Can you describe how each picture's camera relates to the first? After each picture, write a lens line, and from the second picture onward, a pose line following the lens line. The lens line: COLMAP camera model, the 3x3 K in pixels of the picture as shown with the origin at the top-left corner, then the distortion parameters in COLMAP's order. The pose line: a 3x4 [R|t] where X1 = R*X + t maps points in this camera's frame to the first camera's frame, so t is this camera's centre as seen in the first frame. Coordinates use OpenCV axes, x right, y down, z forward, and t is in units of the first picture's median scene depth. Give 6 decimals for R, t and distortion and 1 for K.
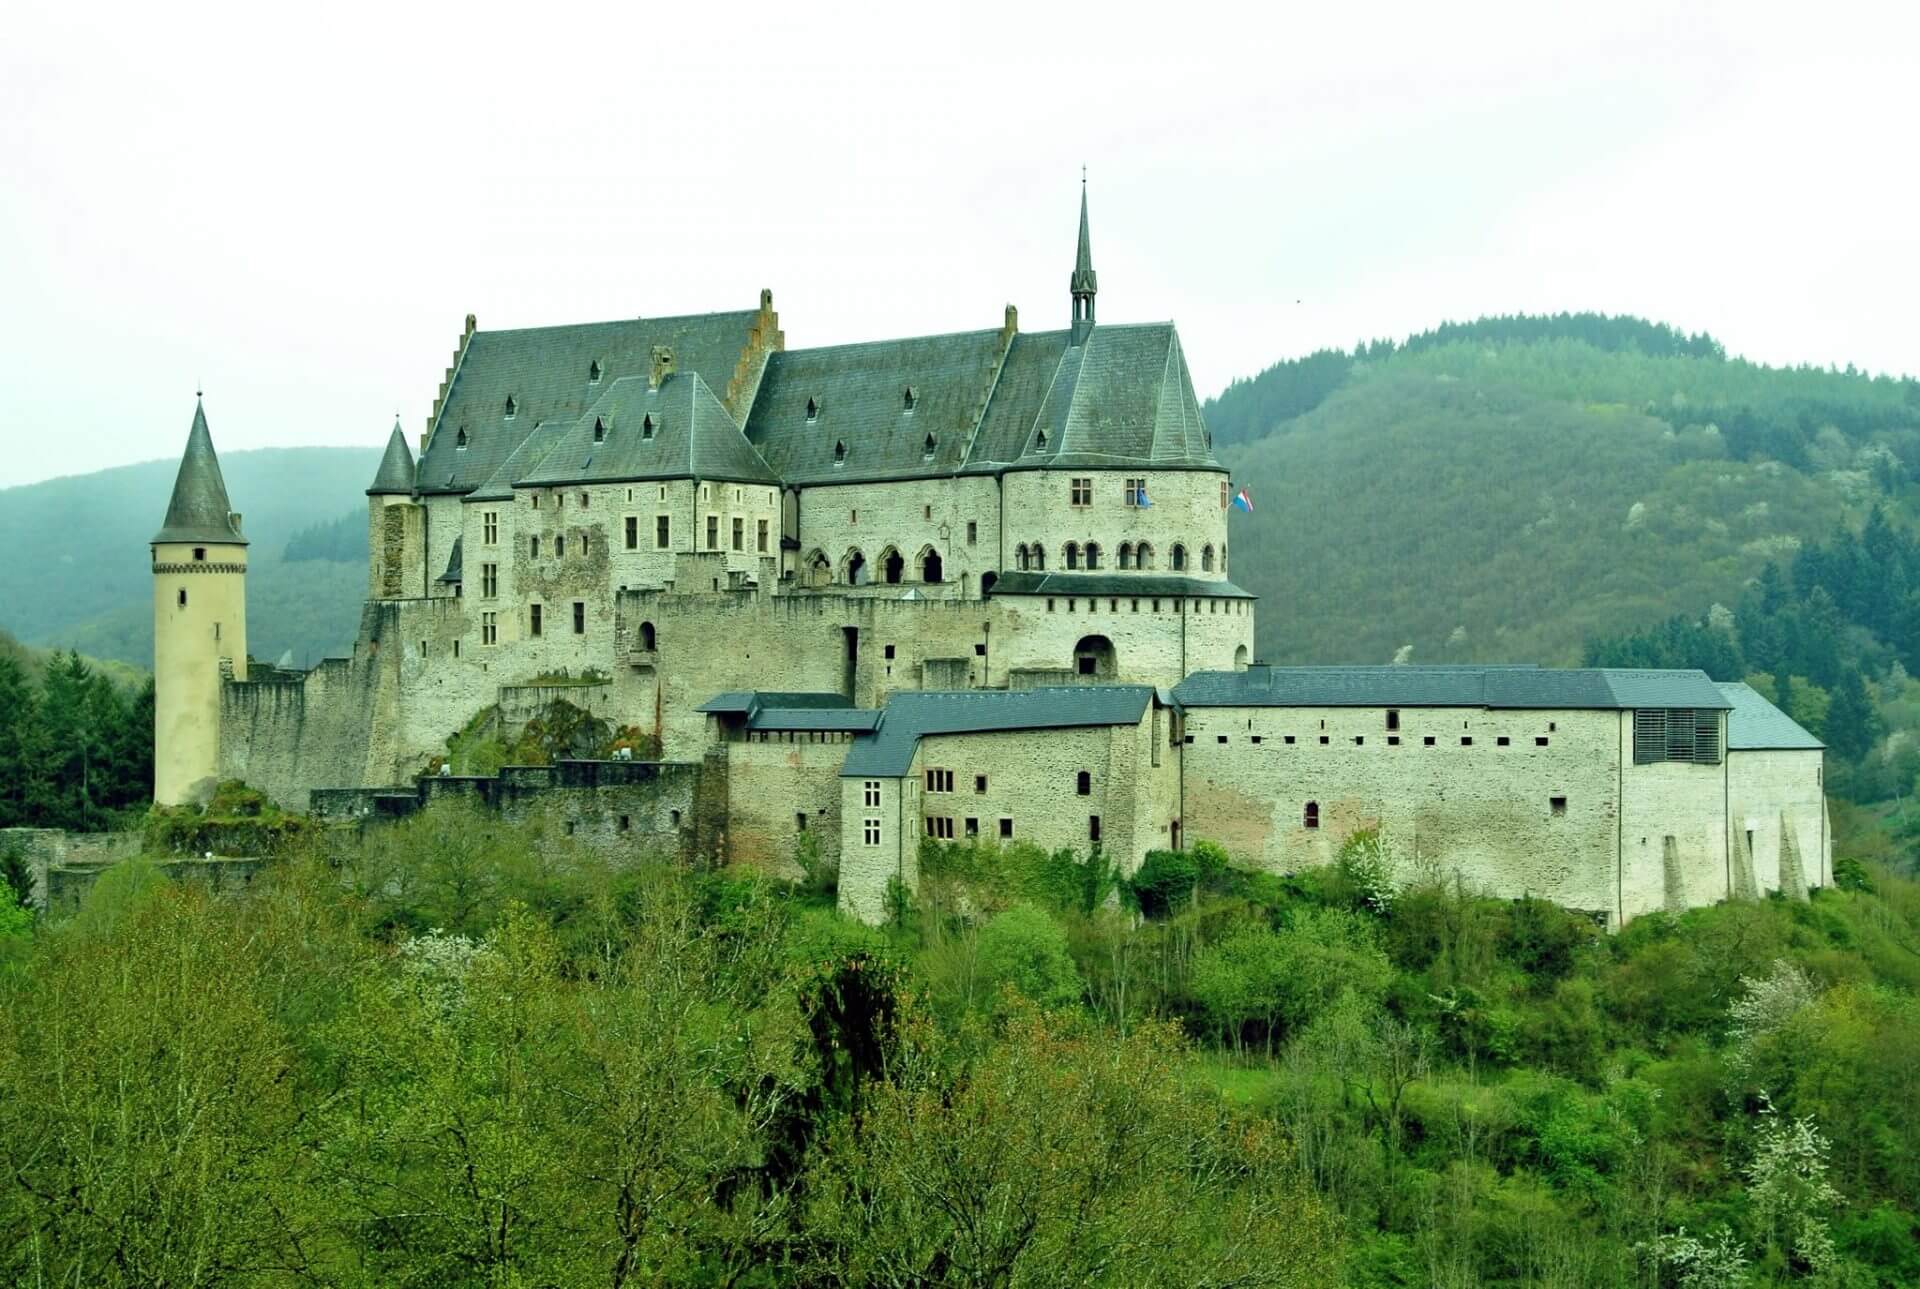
lens RADIAL K [[4874.1, 0, 960.9], [0, 4874.1, 649.7], [0, 0, 1]] dist [0.044380, 0.000000]
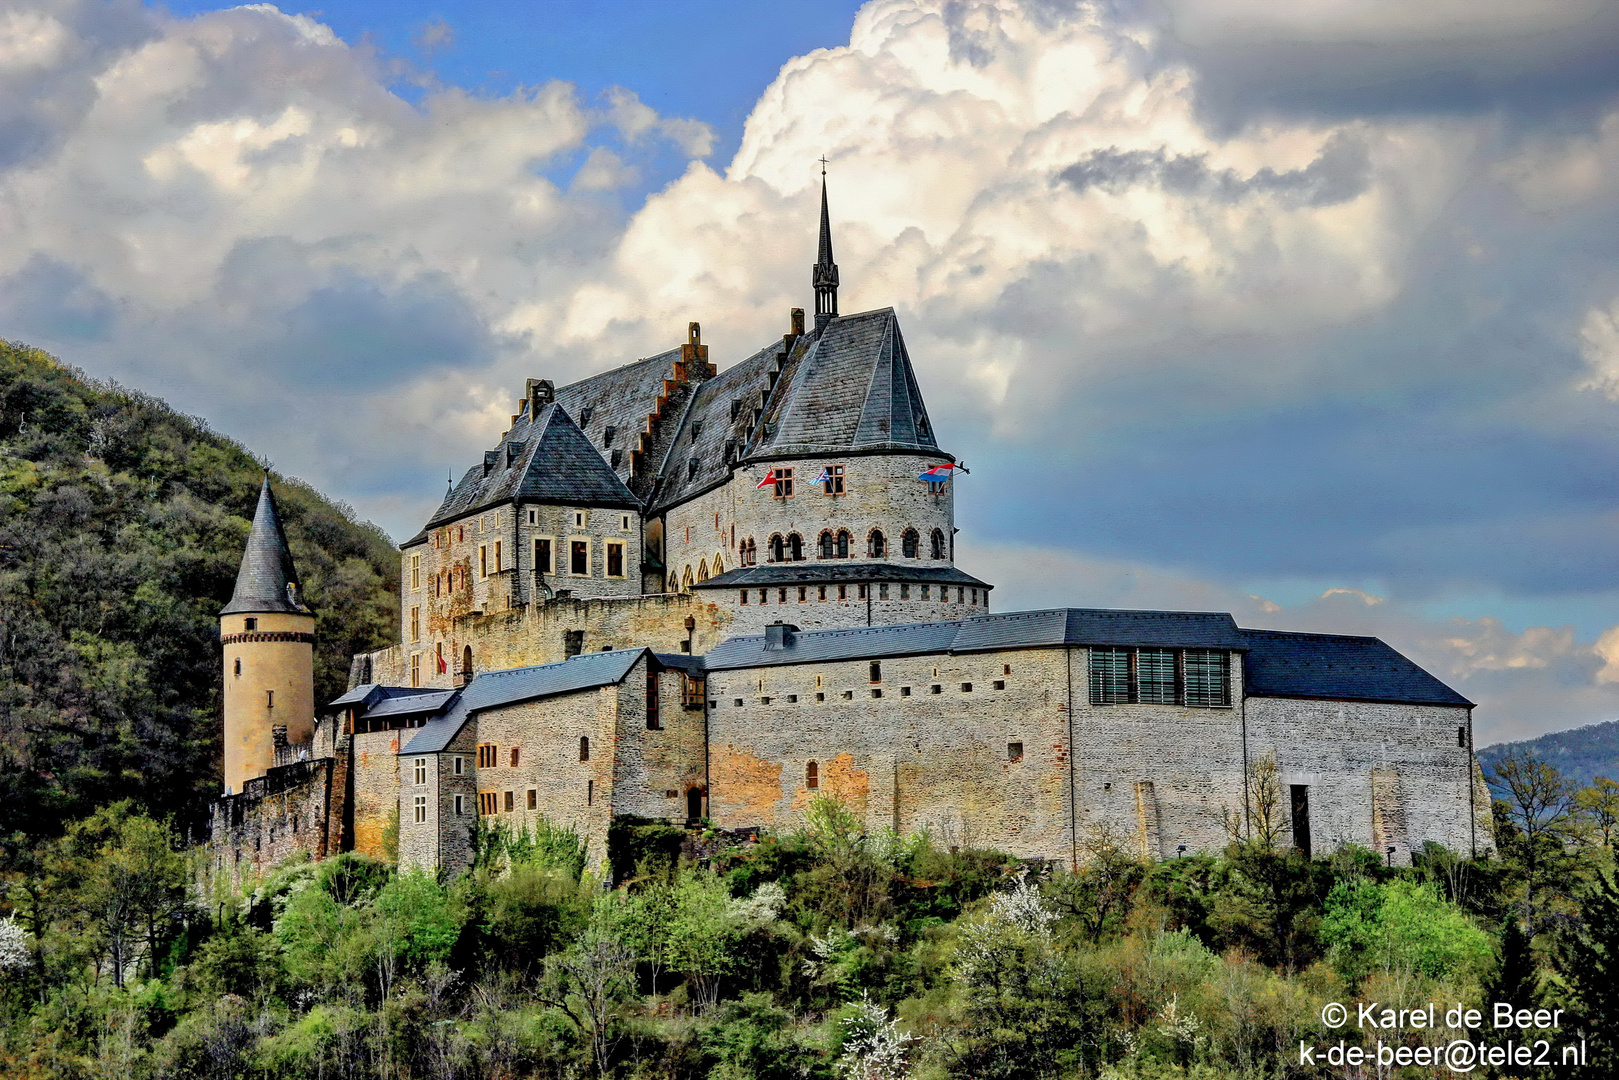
lens RADIAL K [[5719.8, 0, 761.5], [0, 5719.8, 528.8], [0, 0, 1]] dist [1.545939, 0.000000]
pose [[0.878743, -0.060260, -0.473475, 0.566665], [0.012651, 0.994590, -0.103104, 0.095968], [0.477127, 0.084613, 0.874752, -0.013851]]
